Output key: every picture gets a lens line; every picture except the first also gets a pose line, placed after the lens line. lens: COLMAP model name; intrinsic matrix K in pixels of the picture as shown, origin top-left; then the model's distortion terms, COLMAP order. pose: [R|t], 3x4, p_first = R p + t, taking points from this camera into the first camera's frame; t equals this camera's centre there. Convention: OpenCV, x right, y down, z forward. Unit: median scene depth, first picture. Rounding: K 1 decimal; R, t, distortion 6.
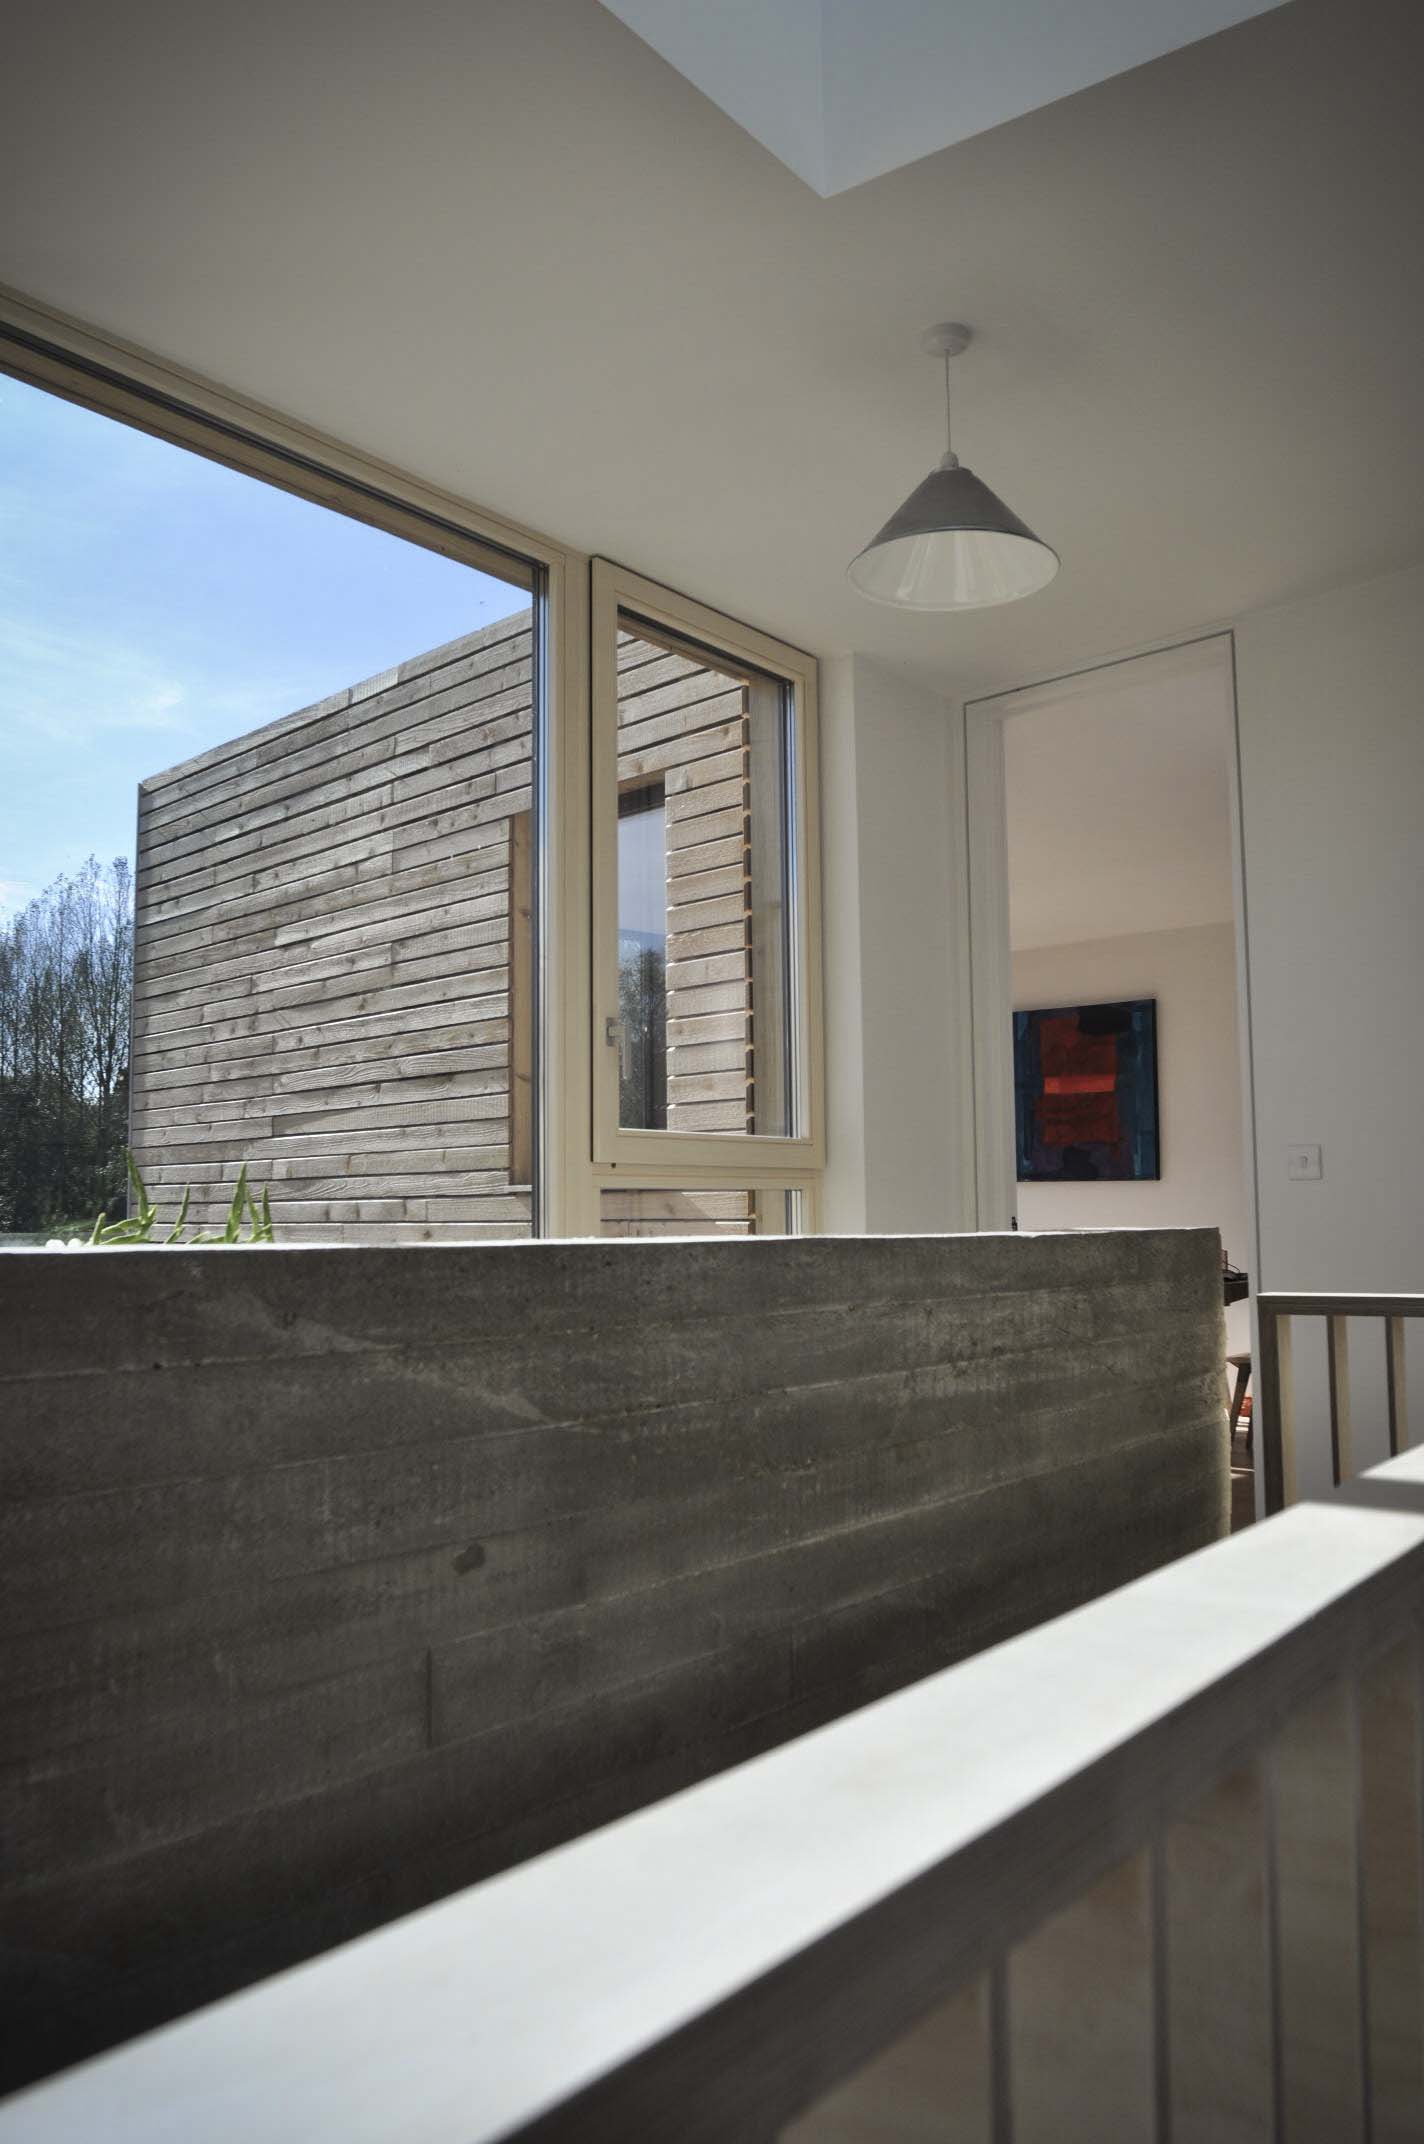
lens RADIAL K [[1673.4, 0, 713.7], [0, 1673.4, 1060.3], [0, 0, 1]] dist [-0.067025, 0.028320]
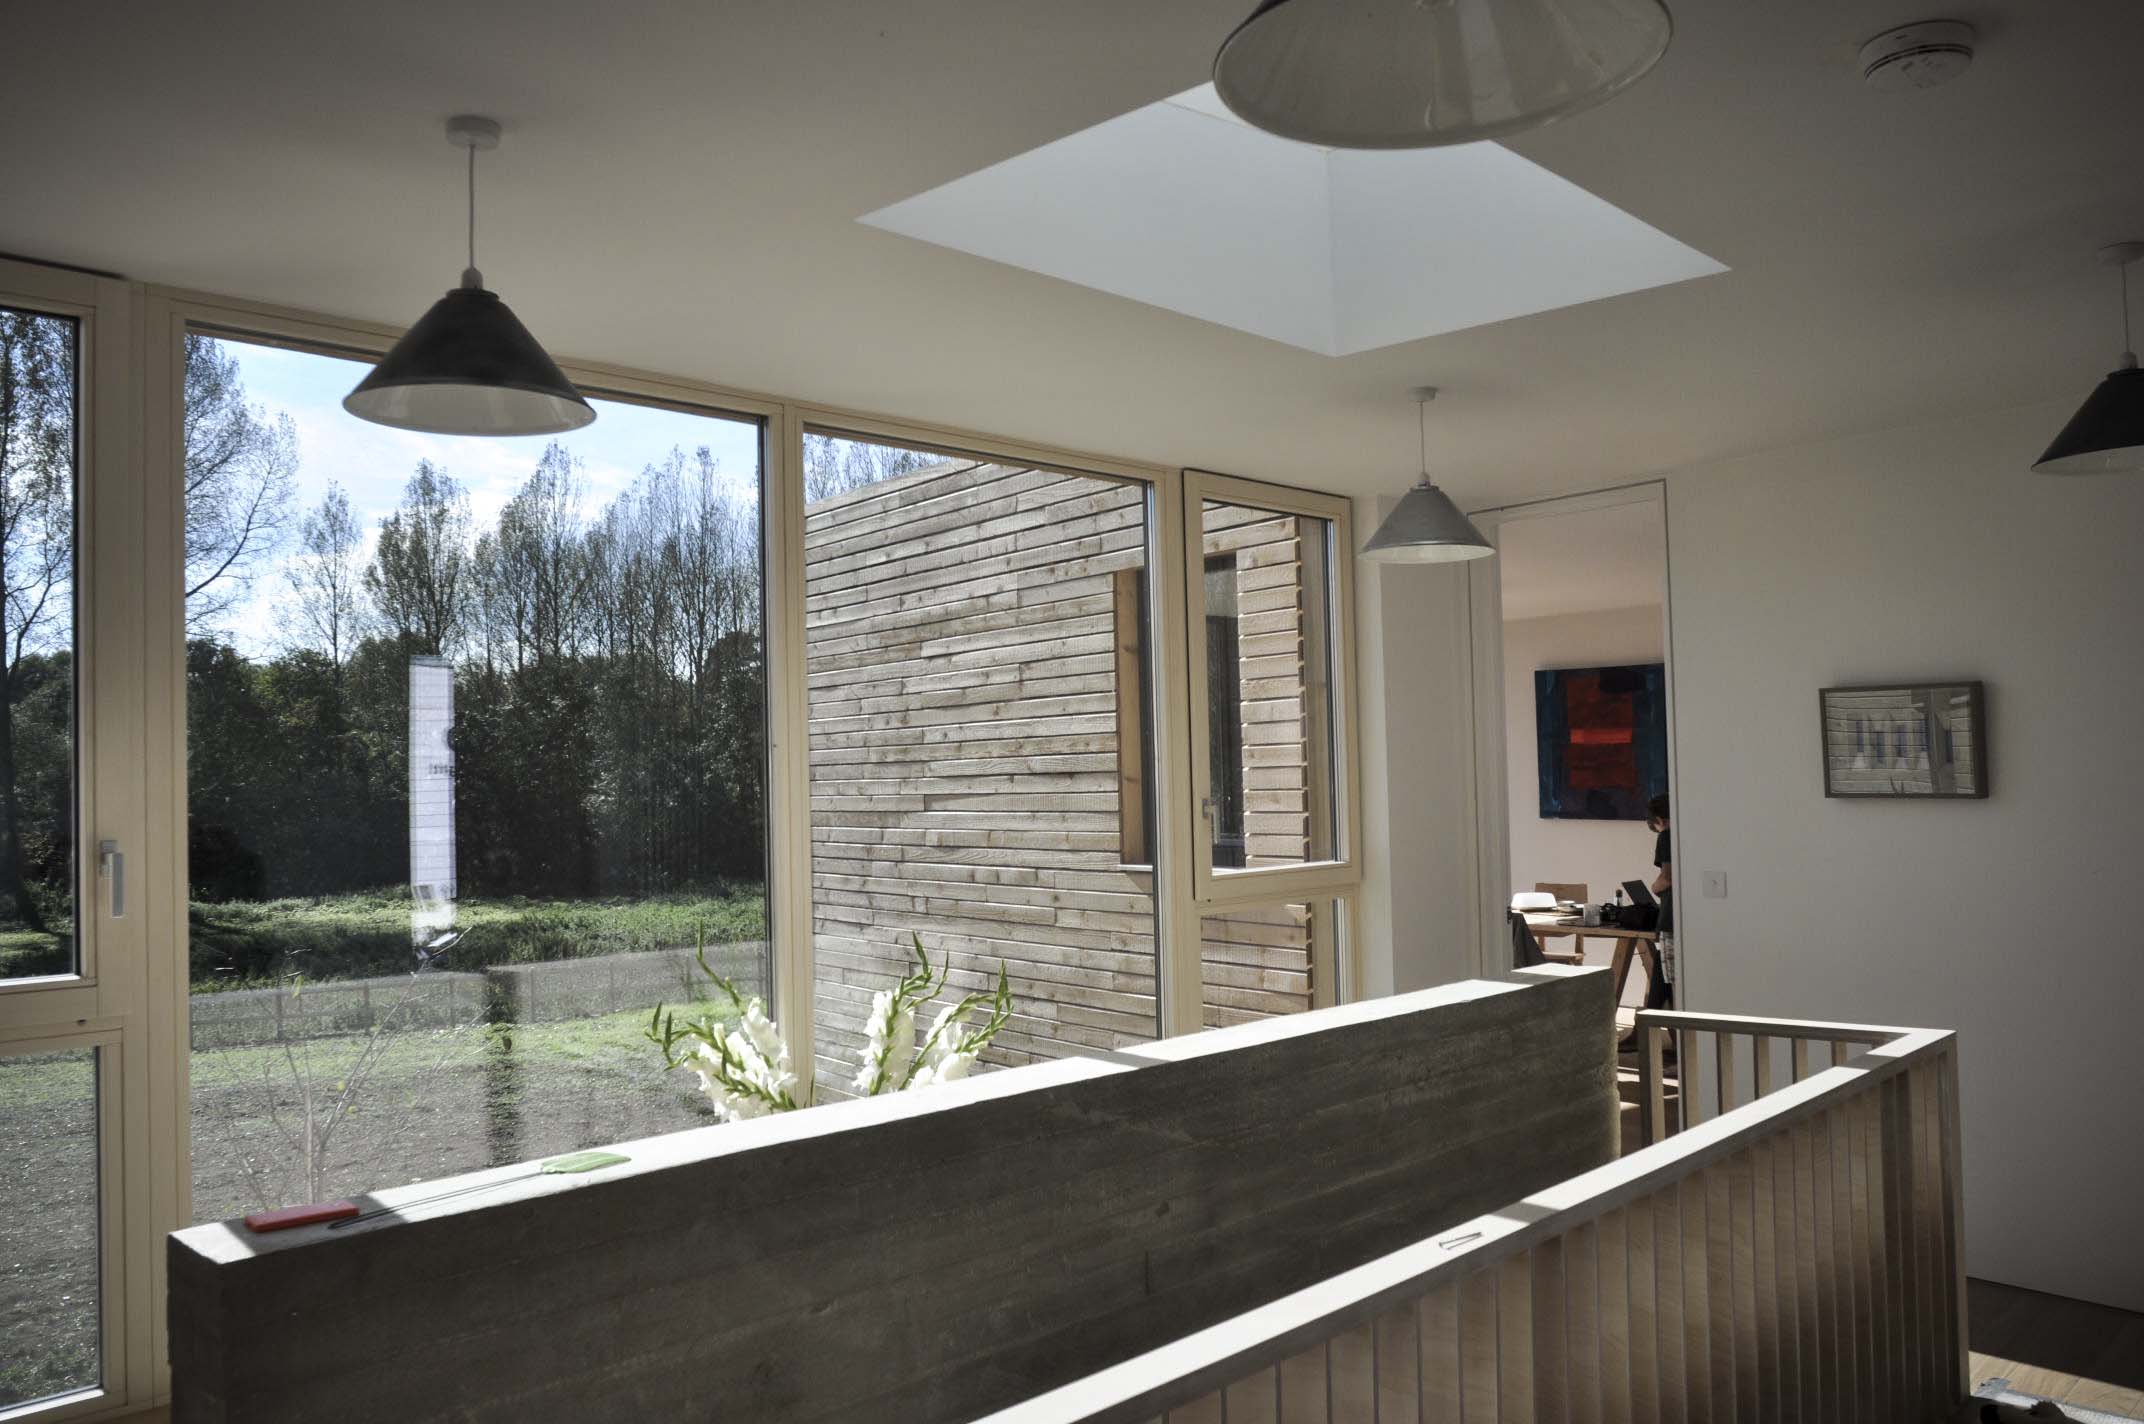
lens RADIAL K [[1673.4, 0, 1084.7], [0, 1673.4, 714.8], [0, 0, 1]] dist [-0.067025, 0.028320]
pose [[0.992655, -0.019964, -0.119317, 0.013905], [0.026735, 0.998105, 0.055414, -0.283690], [0.117984, -0.058197, 0.991309, -0.682734]]
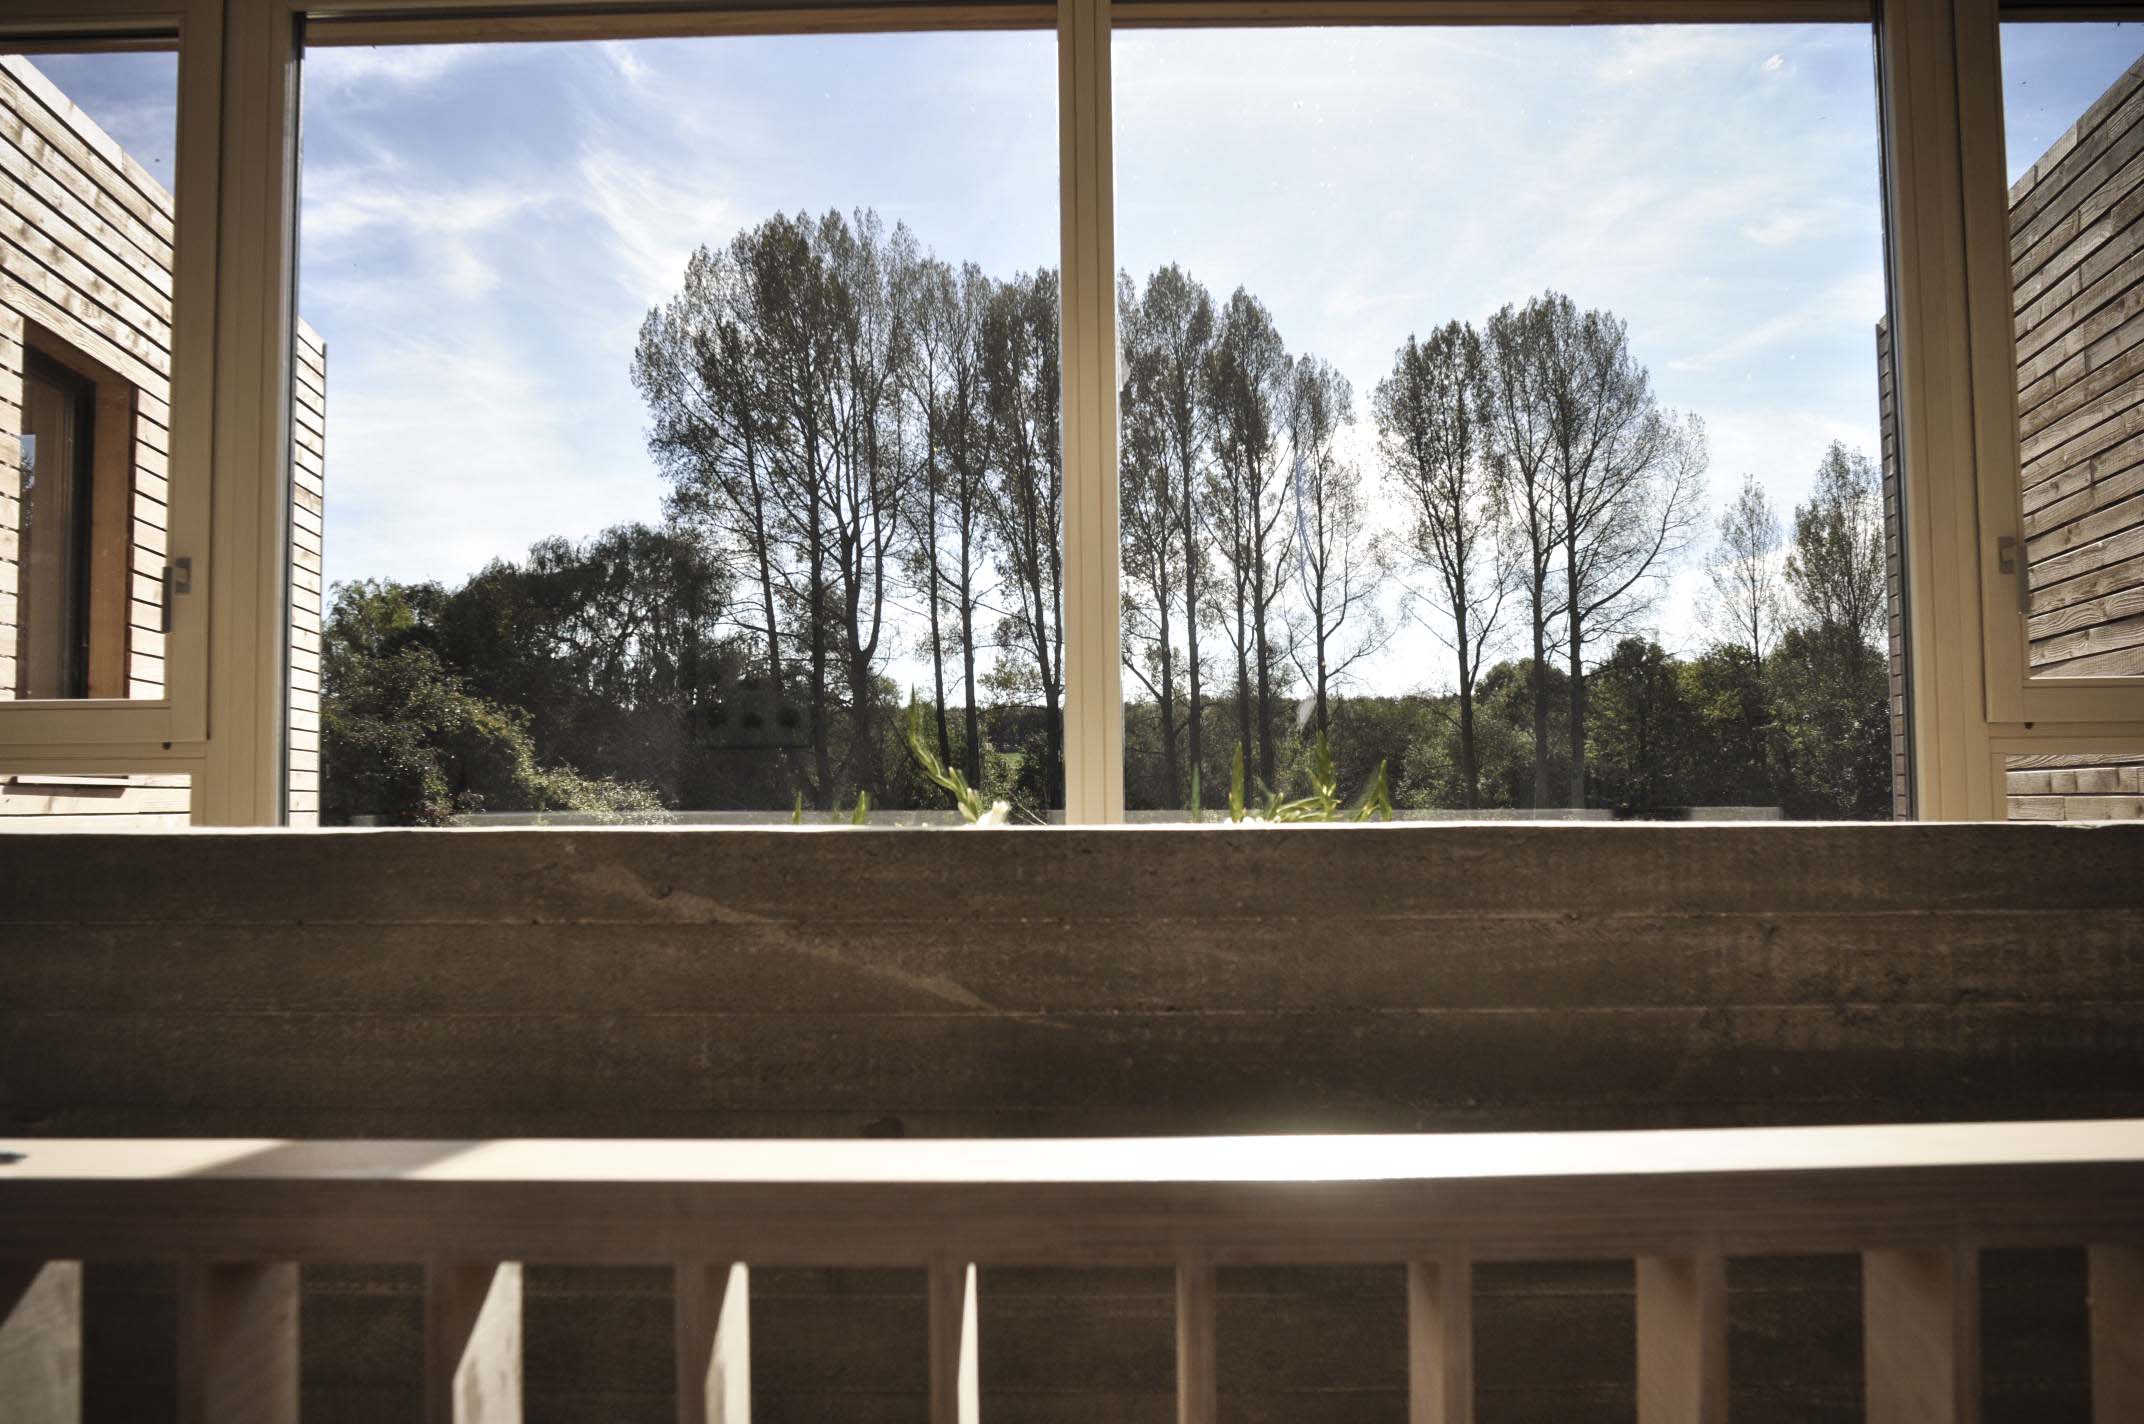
lens RADIAL K [[1673.4, 0, 1084.7], [0, 1673.4, 716.0], [0, 0, 1]] dist [-0.067025, 0.028320]
pose [[0.583861, -0.037837, -0.810971, 0.482555], [0.079527, 0.996775, 0.010750, 0.024347], [0.807949, -0.070770, 0.584987, 0.311404]]
